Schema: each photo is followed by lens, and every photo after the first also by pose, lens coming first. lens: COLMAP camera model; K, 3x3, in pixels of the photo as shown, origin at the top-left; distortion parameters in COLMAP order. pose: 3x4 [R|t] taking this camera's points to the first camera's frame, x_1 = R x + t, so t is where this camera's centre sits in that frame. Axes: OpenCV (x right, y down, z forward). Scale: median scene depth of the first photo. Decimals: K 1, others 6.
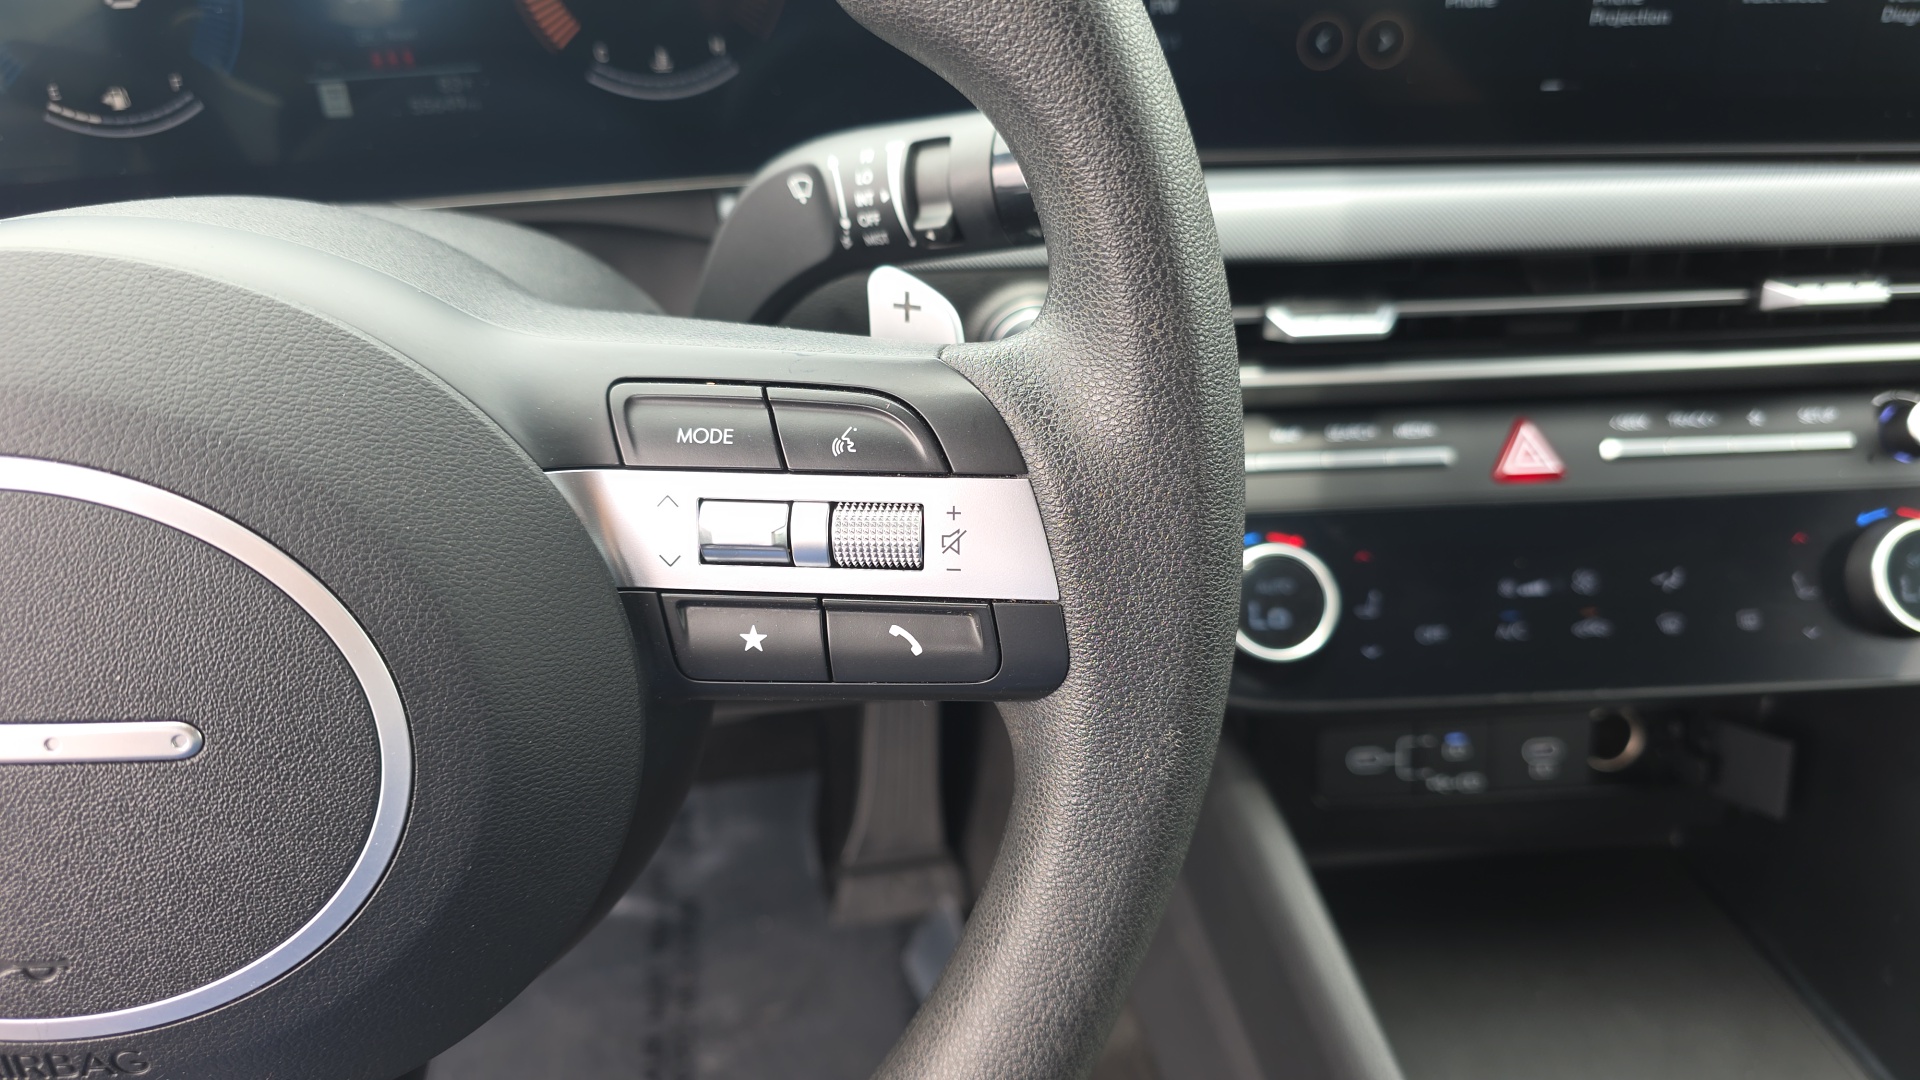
lens RADIAL K [[1363.5, 0, 964.2], [0, 1363.5, 552.5], [0, 0, 1]] dist [0.003187, -0.027764]
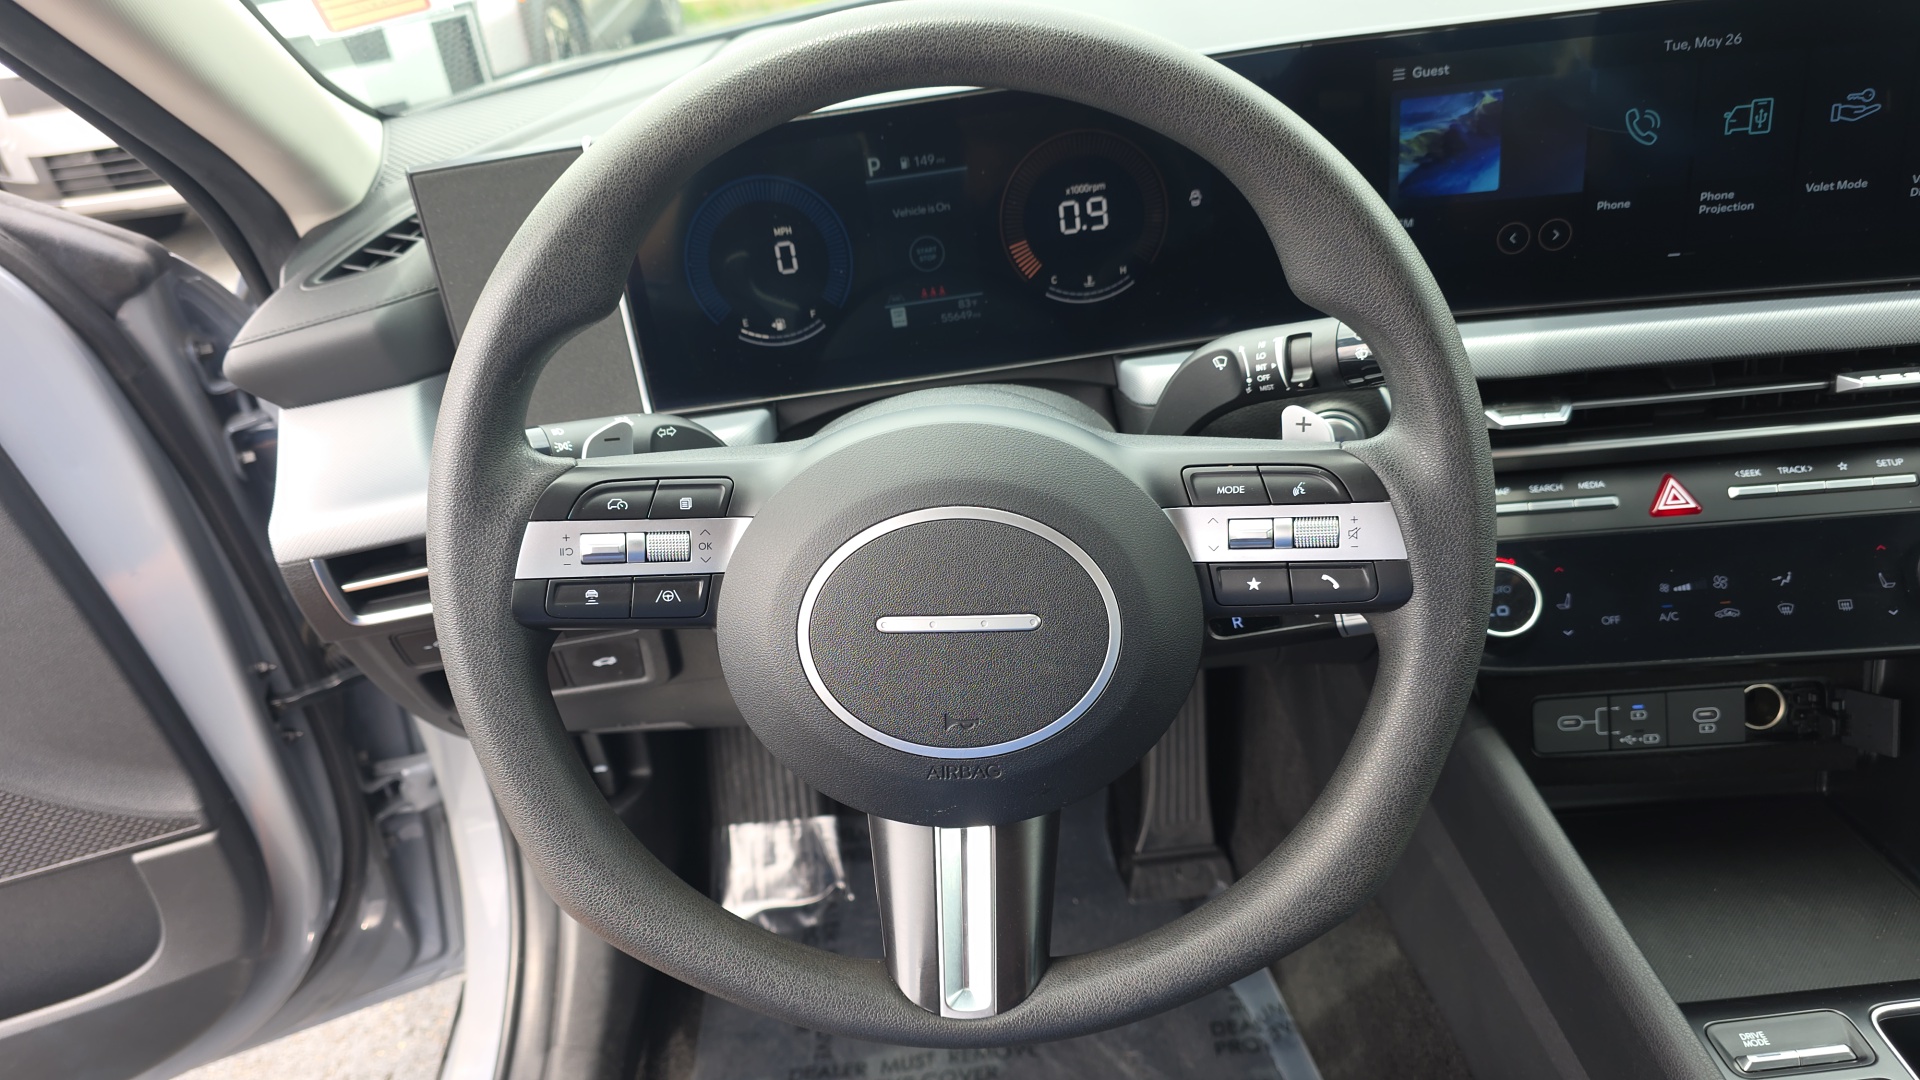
lens RADIAL K [[1318.4, 0, 933.4], [0, 1318.4, 556.1], [0, 0, 1]] dist [0.037991, -0.047633]
pose [[0.987616, -0.033781, -0.153208, -0.181390], [0.023034, 0.997183, -0.071385, 0.085002], [0.155188, 0.066972, 0.985612, -0.608012]]
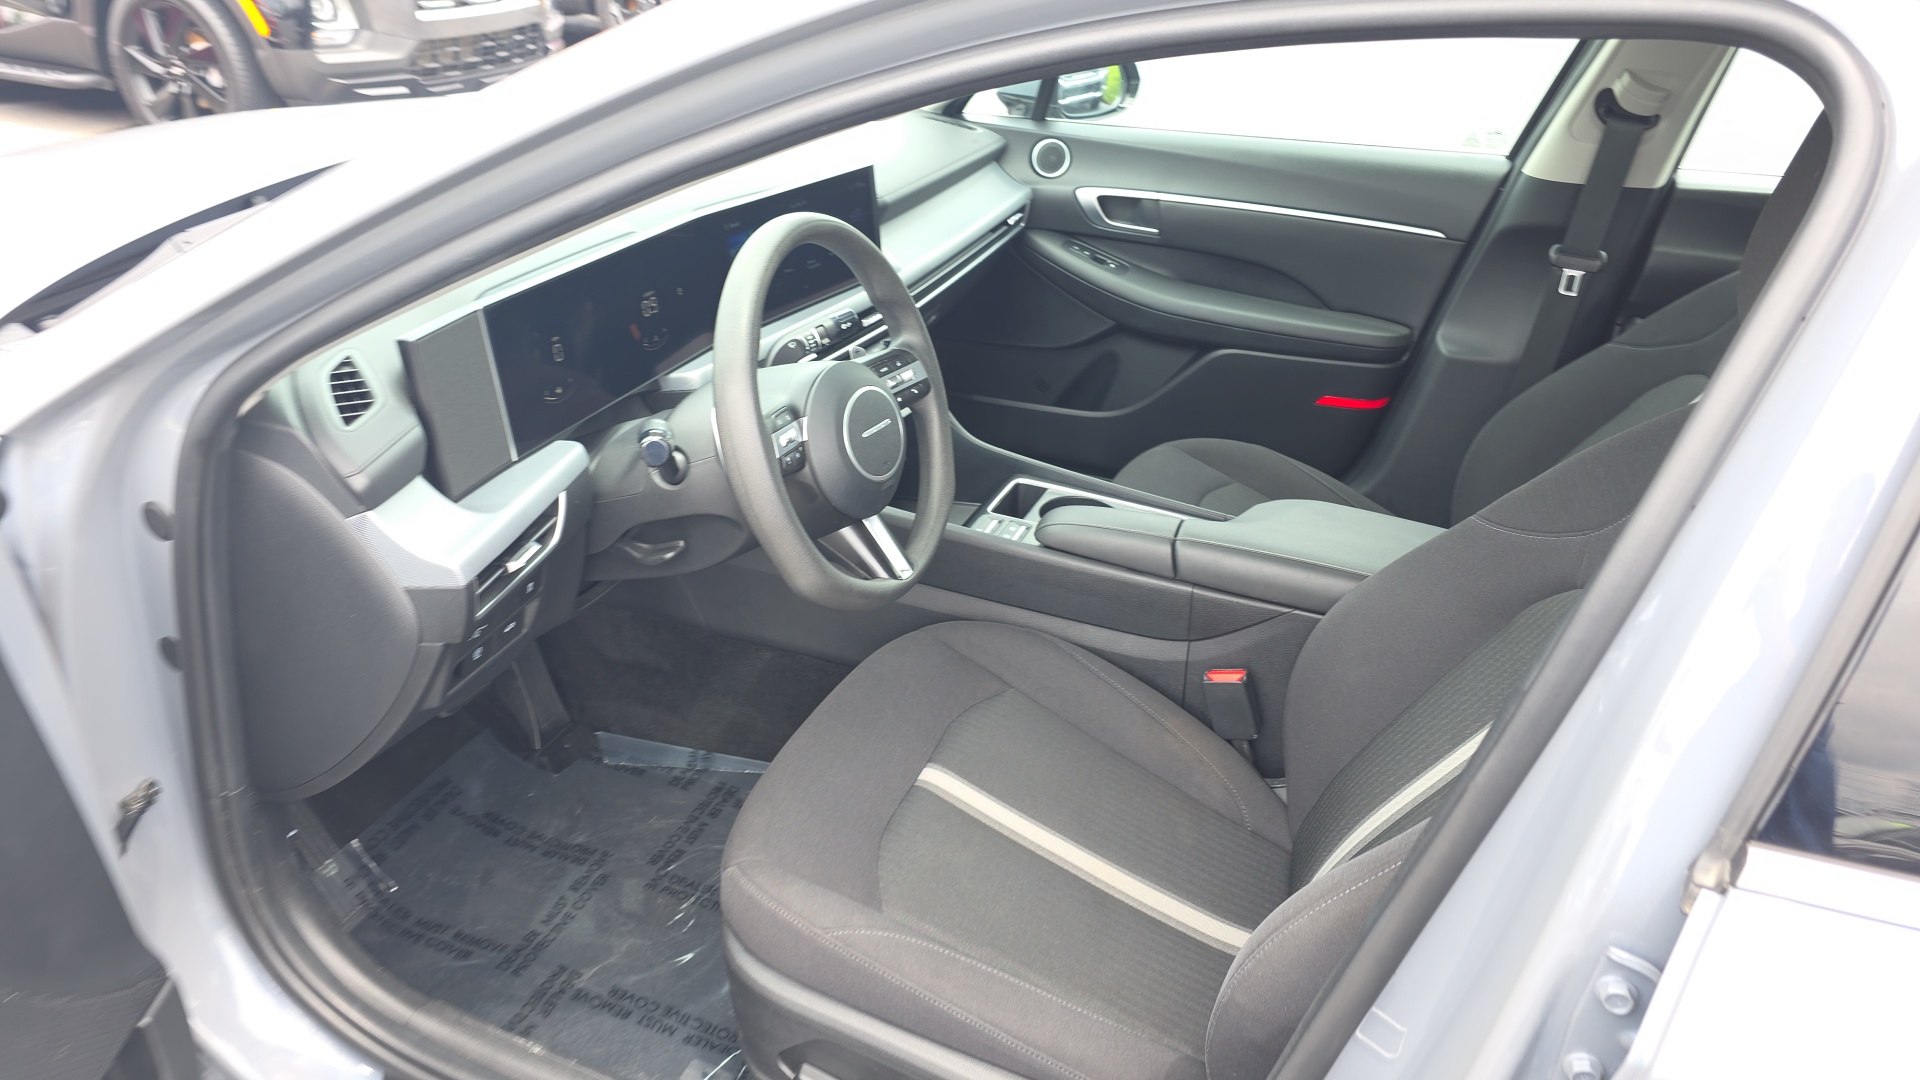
lens RADIAL K [[1299.1, 0, 952.0], [0, 1299.1, 522.5], [0, 0, 1]] dist [0.062949, -0.065824]
pose [[0.492178, -0.360728, 0.792235, -2.644563], [0.448637, 0.885033, 0.124266, -0.035270], [-0.745980, 0.294265, 0.597429, -1.355819]]
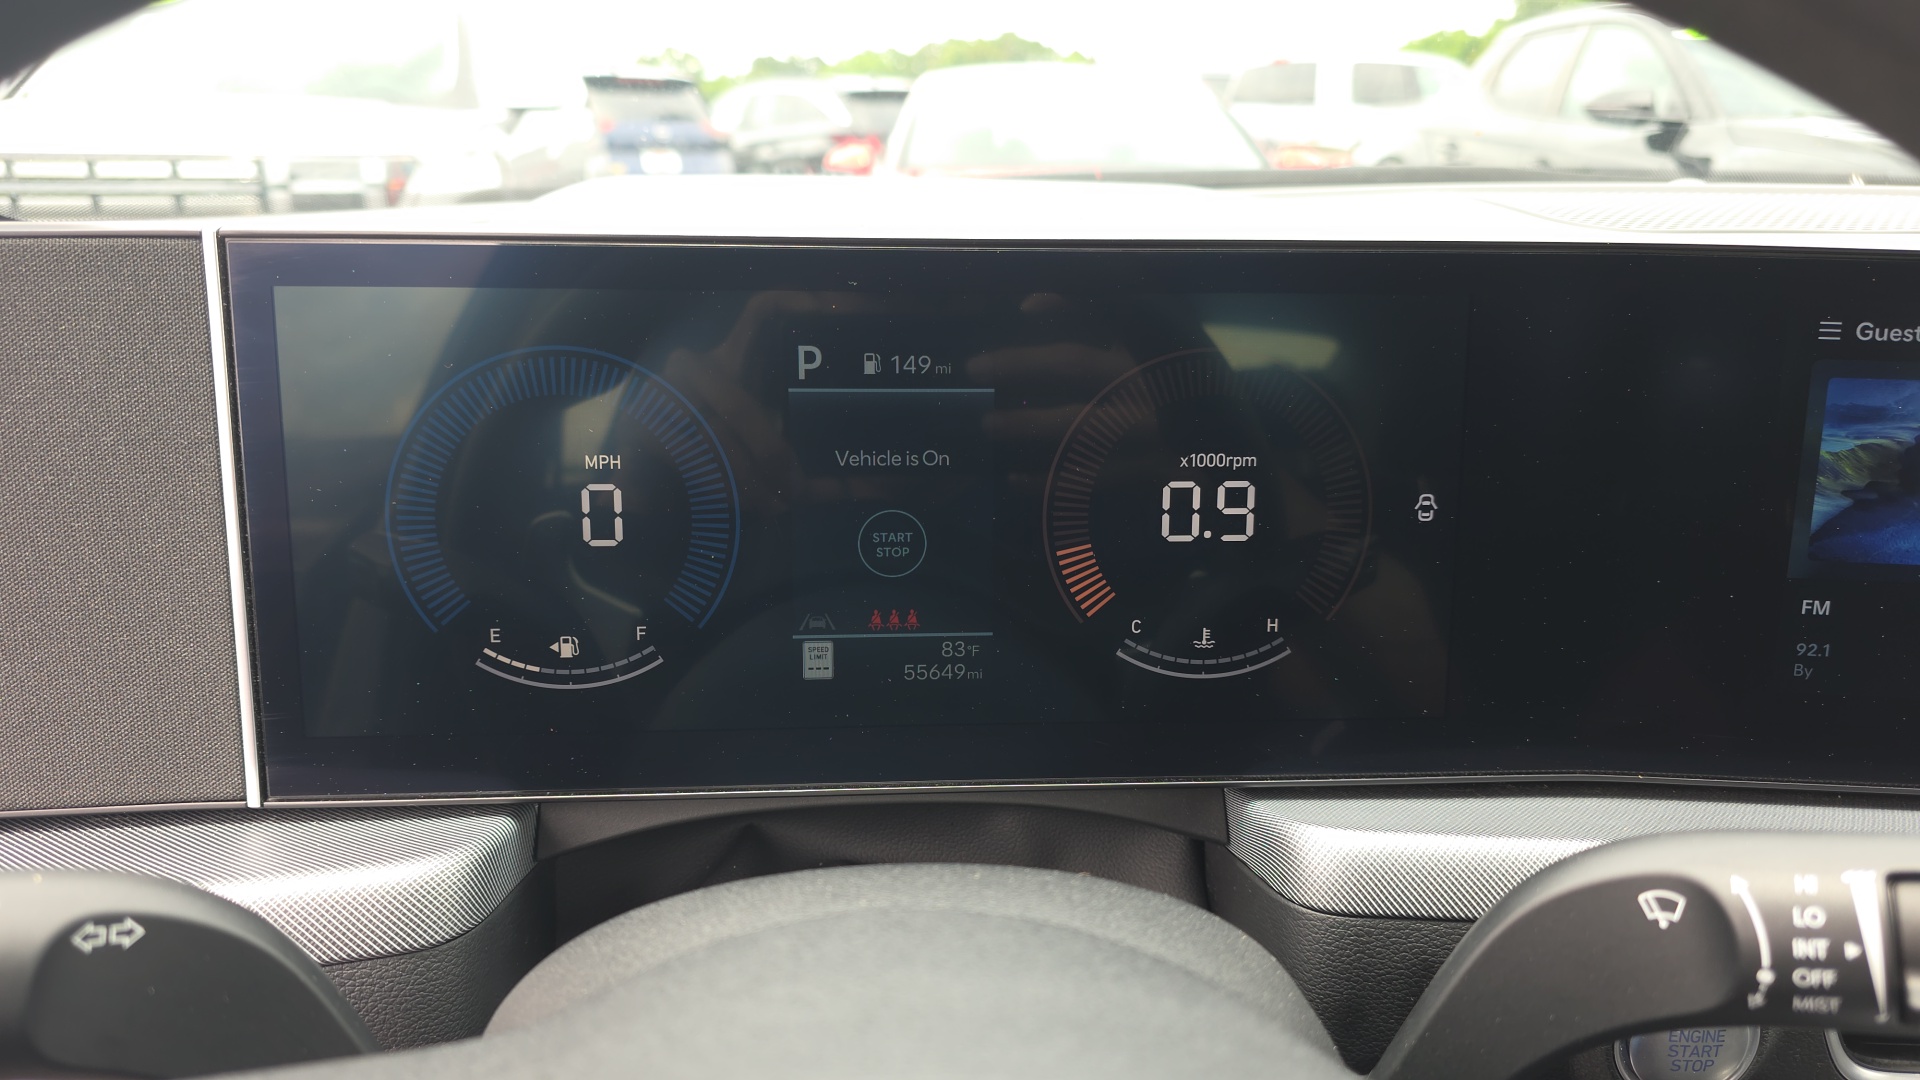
lens RADIAL K [[1322.0, 0, 960.0], [0, 1322.0, 540.0], [0, 0, 1]] dist [0.065447, -0.081840]
pose [[0.996880, 0.057068, -0.054538, -0.343185], [-0.071566, 0.944927, -0.319361, -0.153422], [0.033309, 0.322268, 0.946062, 0.217093]]
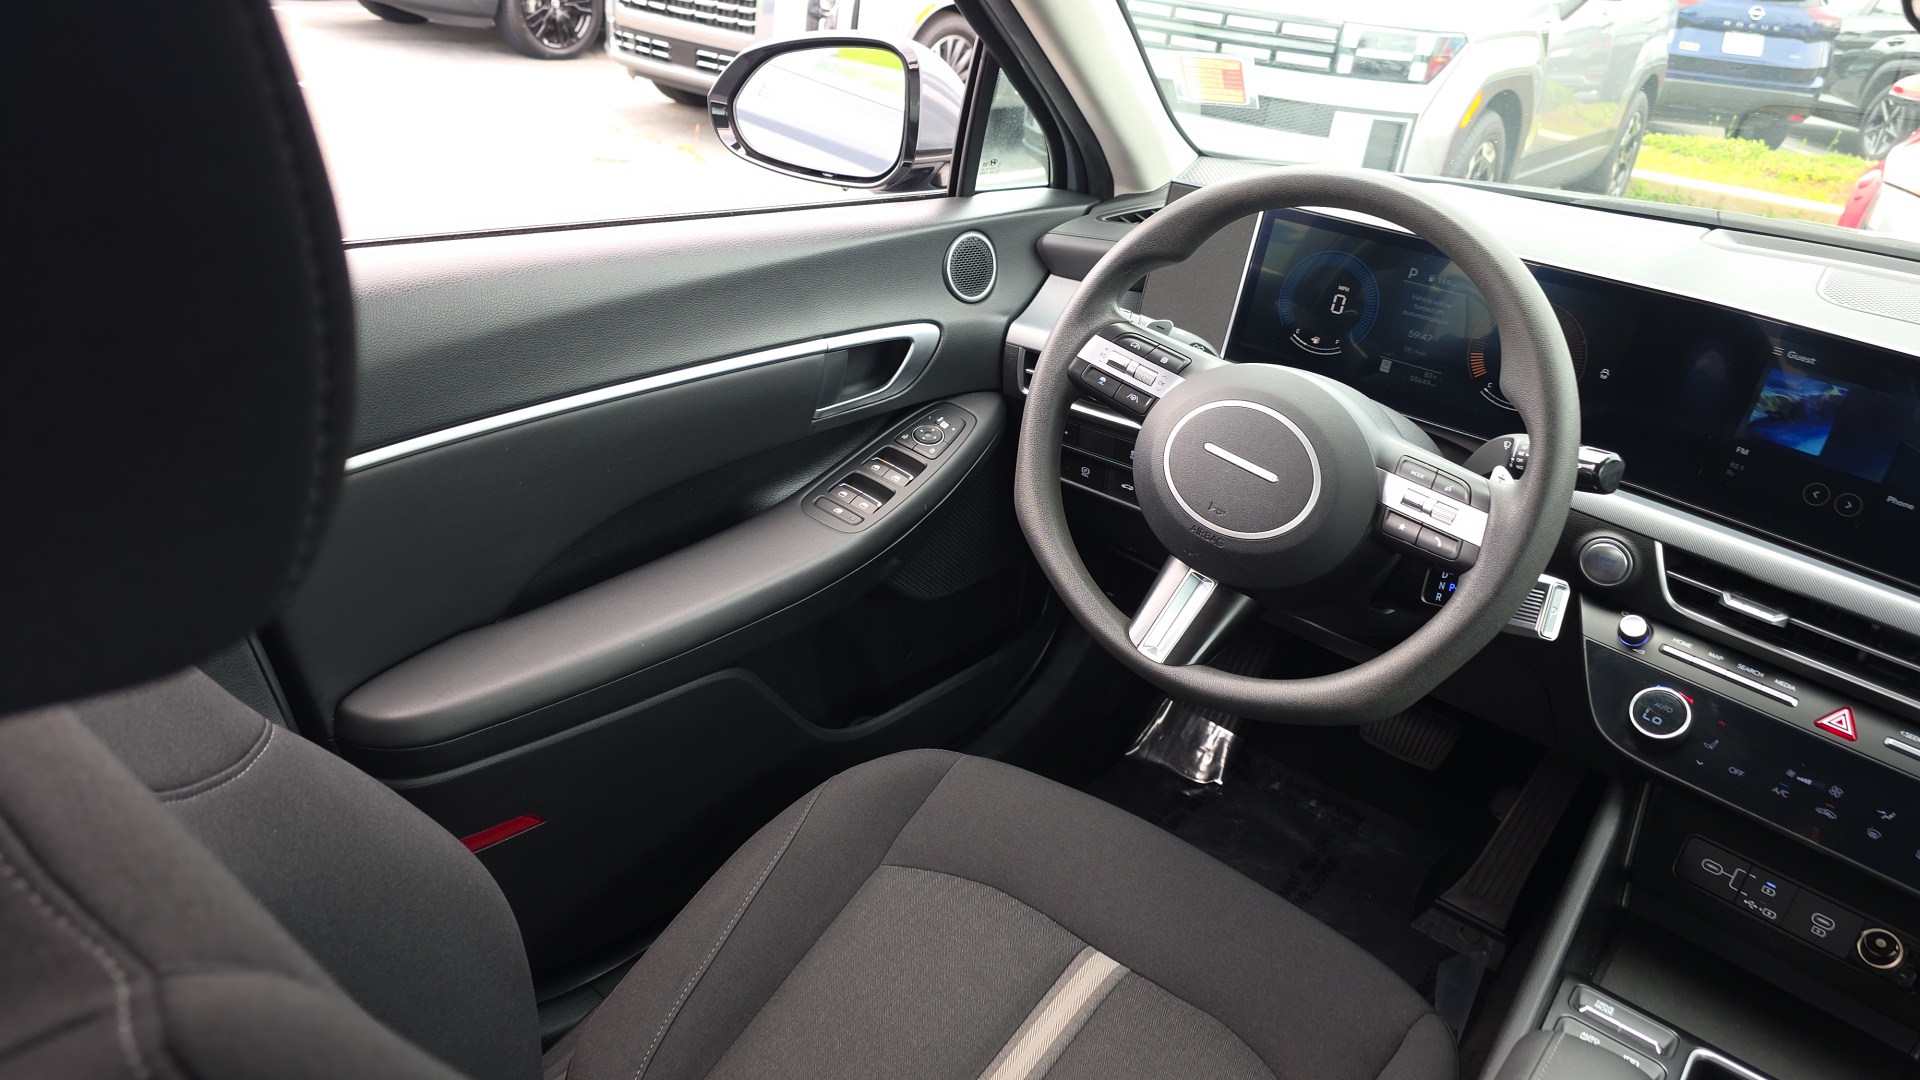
lens RADIAL K [[1299.1, 0, 952.0], [0, 1299.1, 522.5], [0, 0, 1]] dist [0.062949, -0.065824]
pose [[0.676538, 0.400050, -0.618269, 0.679673], [-0.519123, 0.854566, -0.015102, 0.414469], [0.522311, 0.331175, 0.785821, -1.375941]]
